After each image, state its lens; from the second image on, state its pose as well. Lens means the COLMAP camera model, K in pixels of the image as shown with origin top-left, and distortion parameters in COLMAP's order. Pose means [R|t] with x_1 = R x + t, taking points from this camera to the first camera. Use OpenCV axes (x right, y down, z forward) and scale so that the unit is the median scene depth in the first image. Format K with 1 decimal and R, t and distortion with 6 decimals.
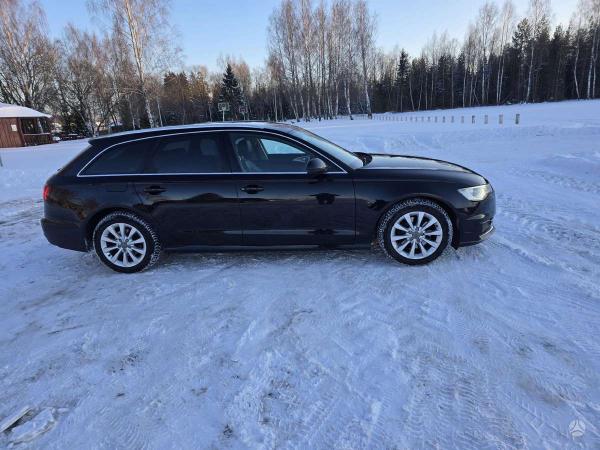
lens RADIAL K [[438.0, 0, 300.7], [0, 438.0, 226.5], [0, 0, 1]] dist [0.054391, -0.055938]
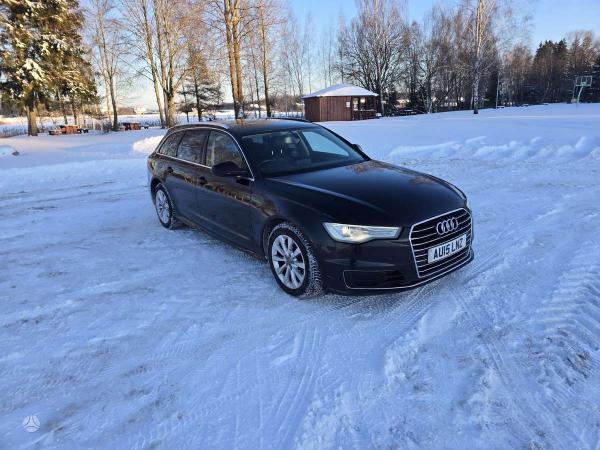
lens RADIAL K [[438.0, 0, 297.6], [0, 438.0, 224.7], [0, 0, 1]] dist [0.054391, -0.055938]
pose [[0.641144, 0.230849, -0.731876, 0.857468], [-0.187843, 0.971881, 0.141995, -0.173403], [0.744076, 0.046439, 0.666479, 0.386910]]
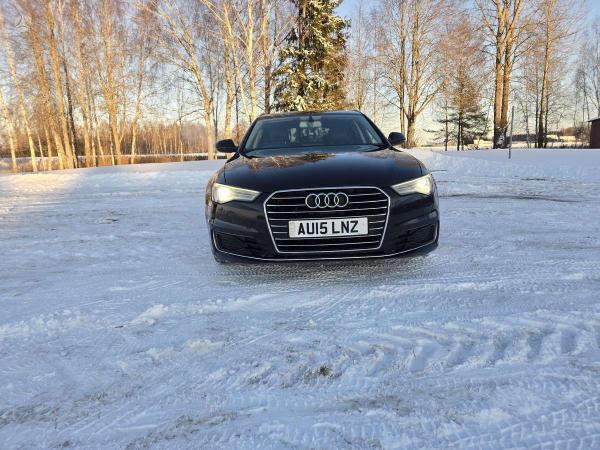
lens RADIAL K [[438.0, 0, 296.8], [0, 438.0, 223.8], [0, 0, 1]] dist [0.054391, -0.055938]
pose [[-0.026317, 0.200005, -0.979441, 1.108955], [-0.219555, 0.954701, 0.200852, -0.198361], [0.975245, 0.220327, 0.018787, 1.086460]]
